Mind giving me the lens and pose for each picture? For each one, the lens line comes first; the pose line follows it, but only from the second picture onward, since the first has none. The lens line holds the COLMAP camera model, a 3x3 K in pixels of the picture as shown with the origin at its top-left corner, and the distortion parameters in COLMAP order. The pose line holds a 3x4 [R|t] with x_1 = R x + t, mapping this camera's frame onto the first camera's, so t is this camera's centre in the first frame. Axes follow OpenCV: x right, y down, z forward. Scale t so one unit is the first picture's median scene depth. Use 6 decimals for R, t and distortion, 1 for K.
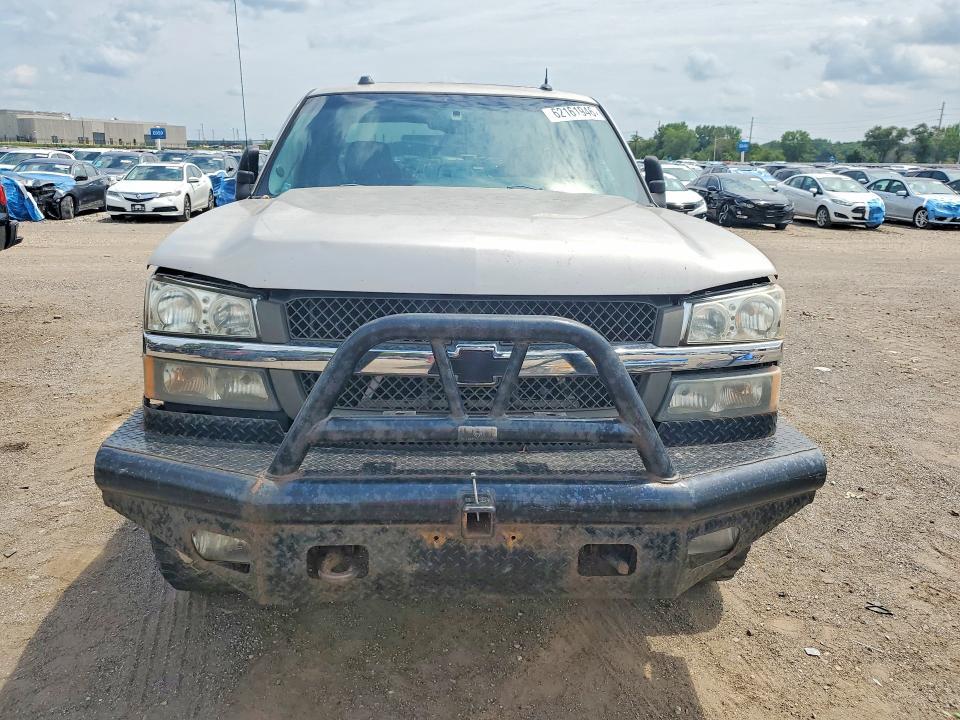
lens RADIAL K [[748.0, 0, 480.0], [0, 748.0, 360.0], [0, 0, 1]] dist [0.003445, 0.002834]
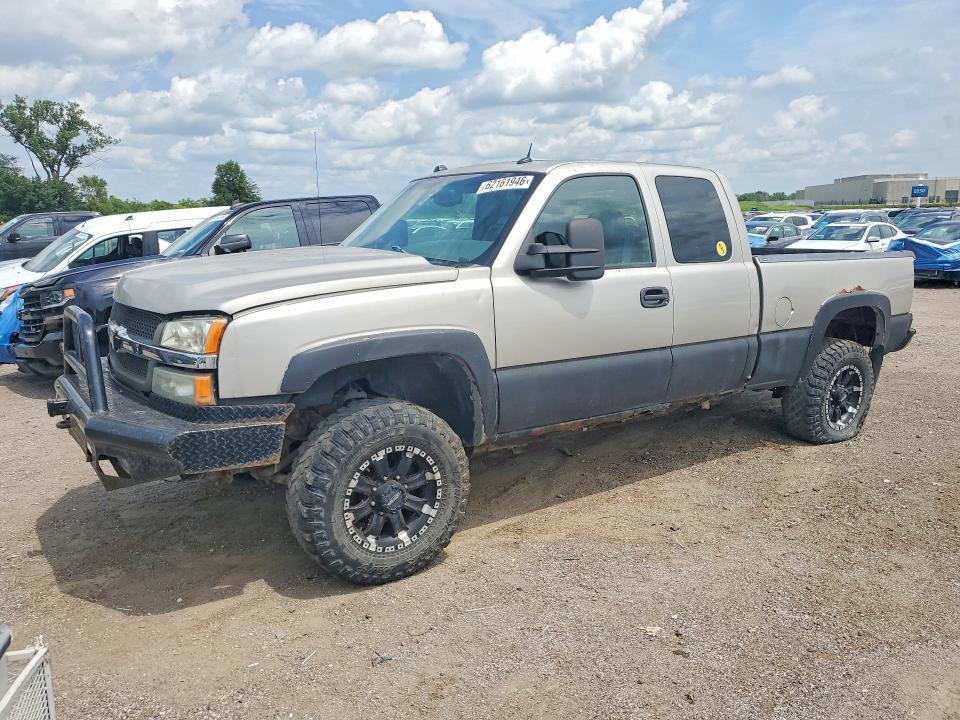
lens RADIAL K [[748.0, 0, 480.0], [0, 748.0, 360.0], [0, 0, 1]] dist [0.003445, 0.002834]
pose [[0.527162, 0.125366, -0.840466, 0.115639], [-0.189192, 0.981548, 0.027744, -0.009607], [0.828436, 0.144384, 0.541153, 0.041671]]
